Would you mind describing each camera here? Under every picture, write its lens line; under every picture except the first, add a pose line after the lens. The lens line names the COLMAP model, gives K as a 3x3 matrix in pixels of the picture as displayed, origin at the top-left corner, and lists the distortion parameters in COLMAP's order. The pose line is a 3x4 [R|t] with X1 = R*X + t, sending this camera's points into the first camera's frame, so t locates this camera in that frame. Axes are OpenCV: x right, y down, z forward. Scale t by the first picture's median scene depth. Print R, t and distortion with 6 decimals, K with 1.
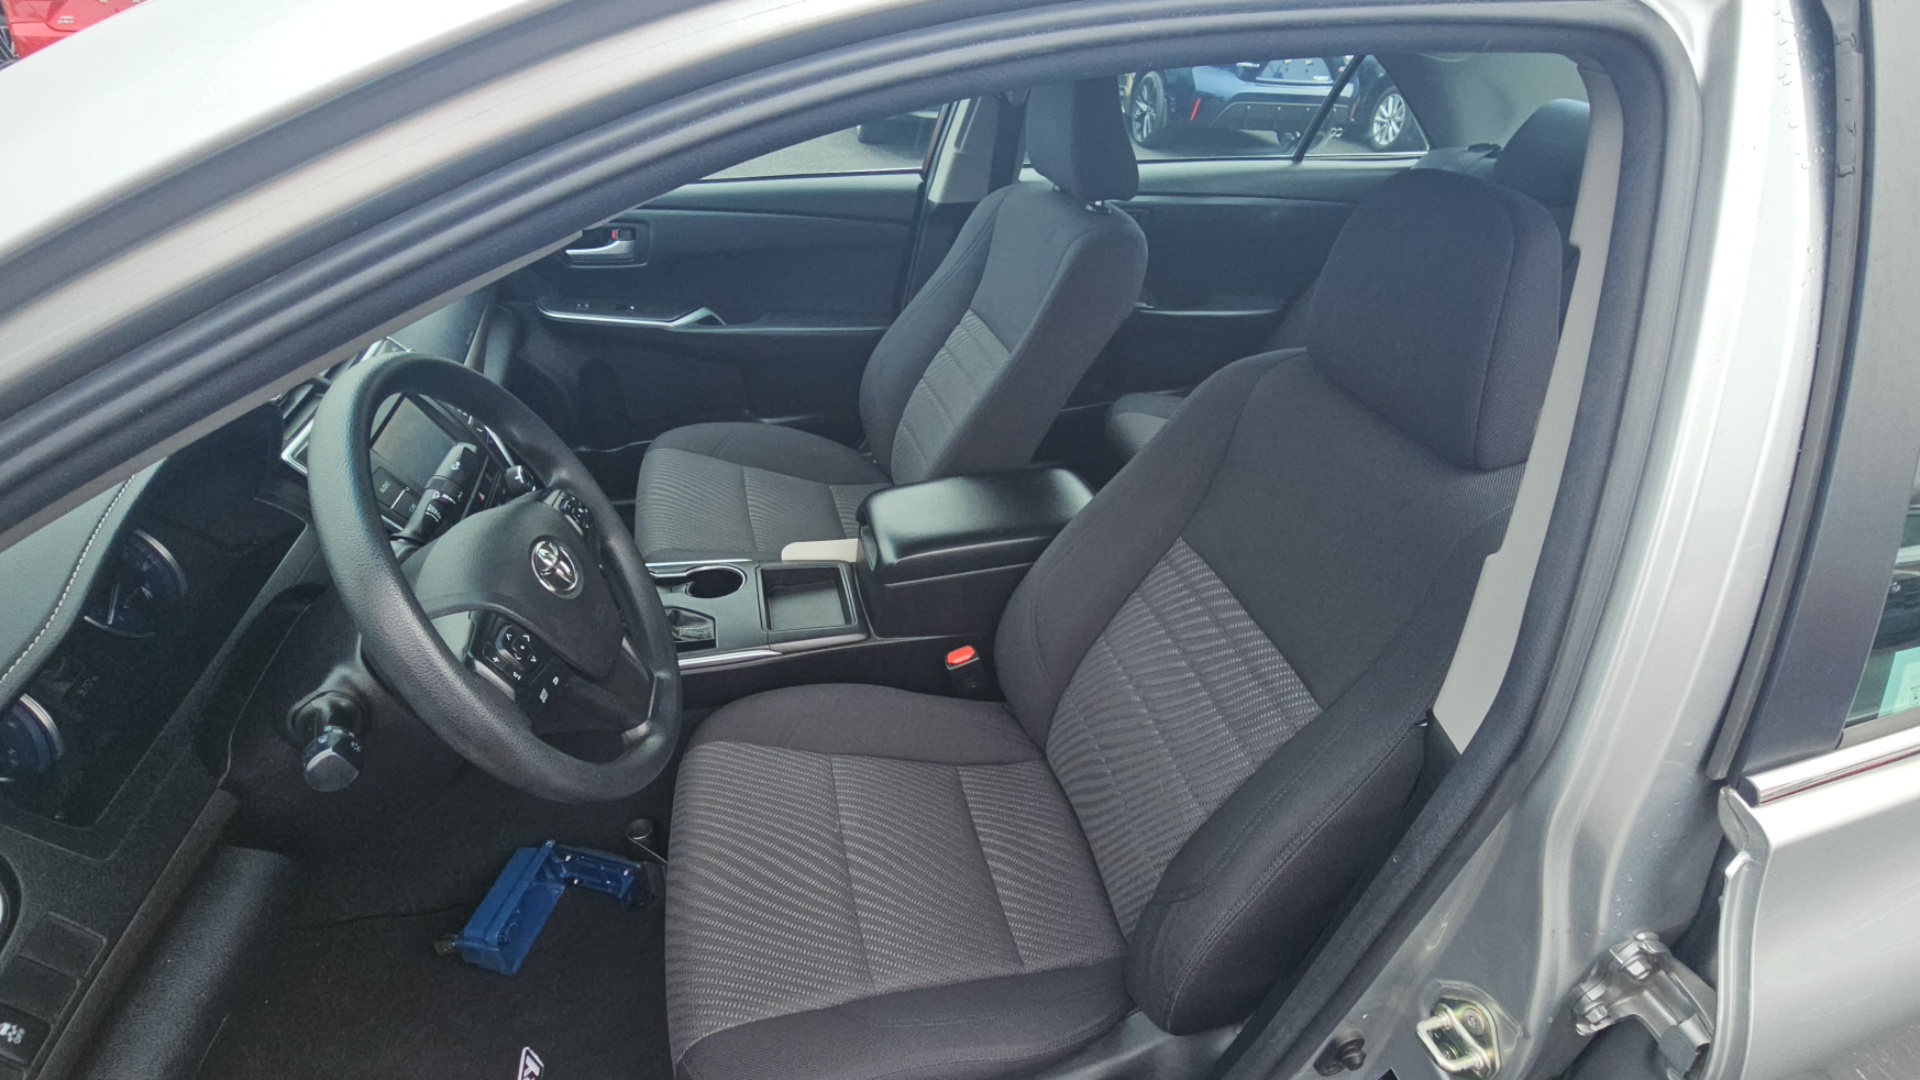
lens RADIAL K [[854.1, 0, 957.8], [0, 854.1, 547.1], [0, 0, 1]] dist [0.006066, -0.005857]
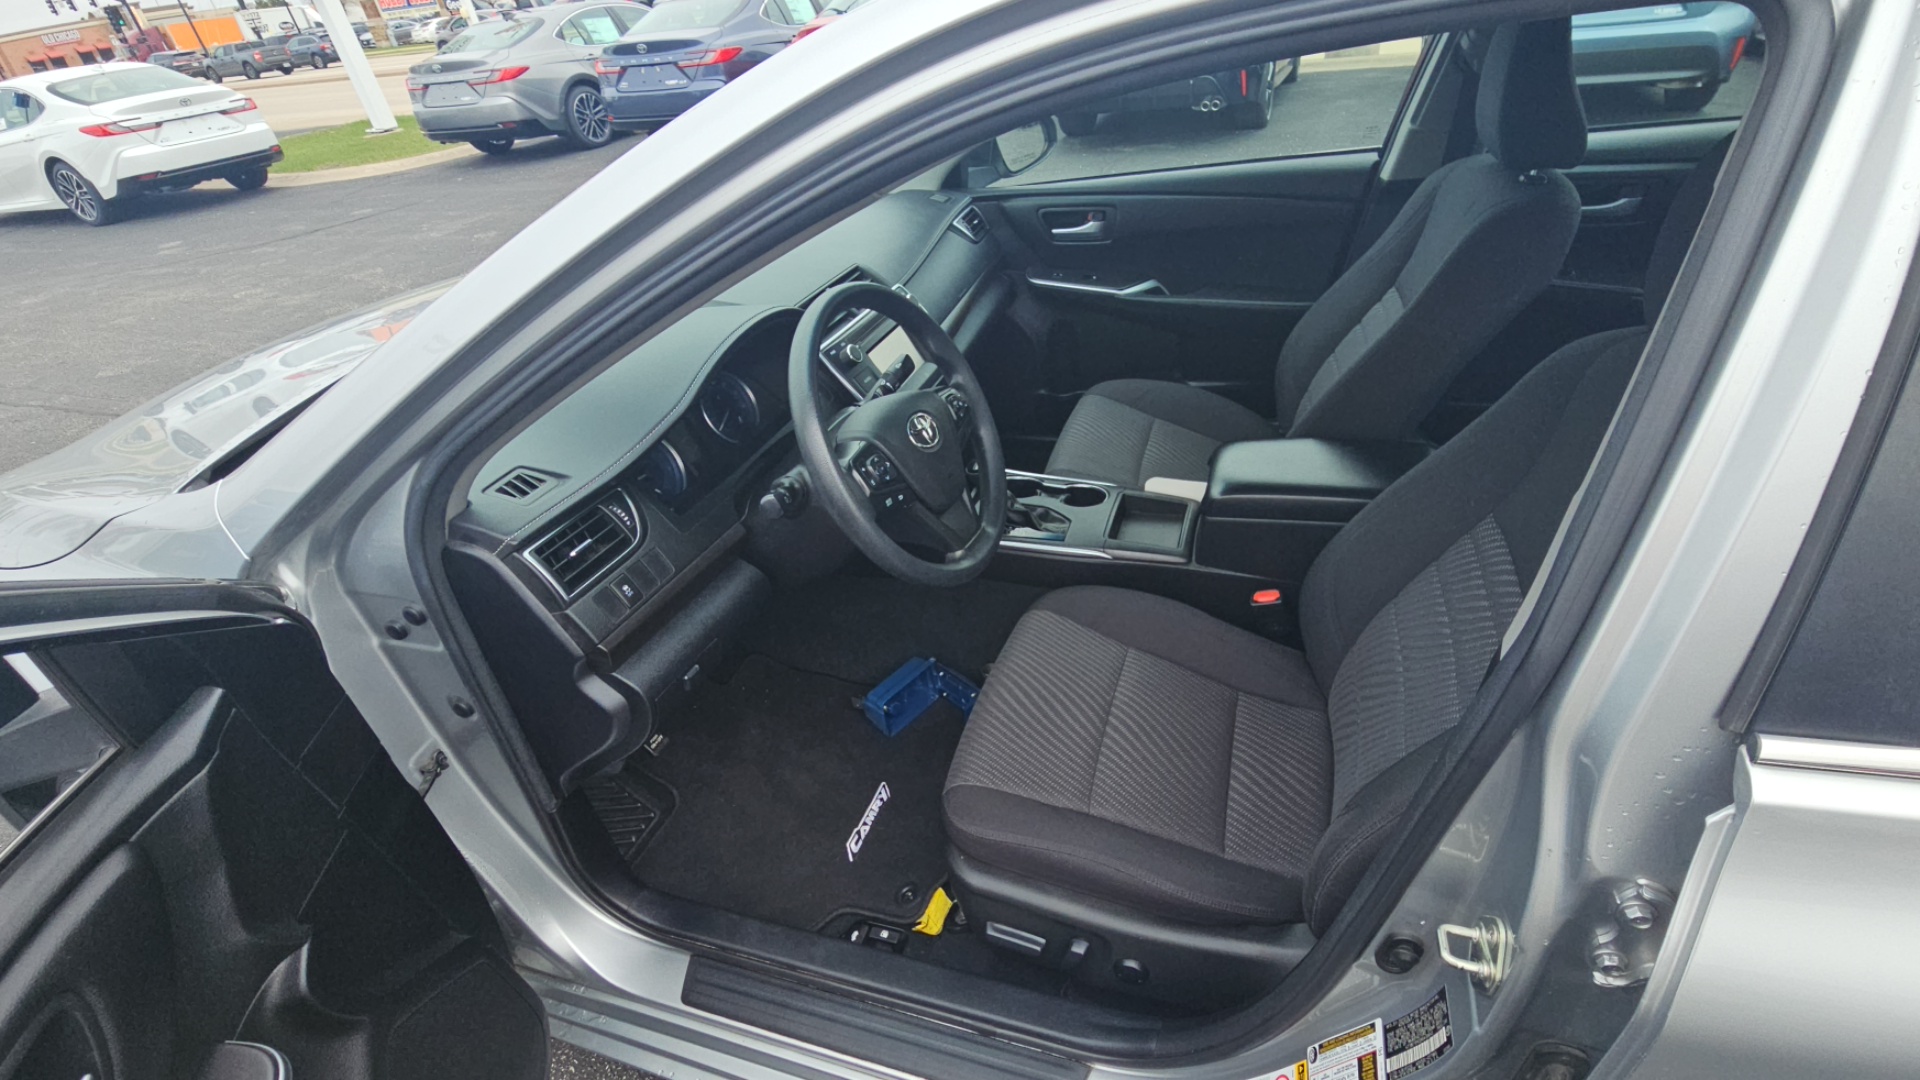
lens RADIAL K [[854.1, 0, 972.2], [0, 854.1, 552.9], [0, 0, 1]] dist [0.006066, -0.005857]
pose [[0.820407, 0.196185, -0.537070, 0.301098], [-0.189243, 0.979522, 0.068728, 0.076738], [0.539555, 0.045251, 0.840733, -0.139200]]
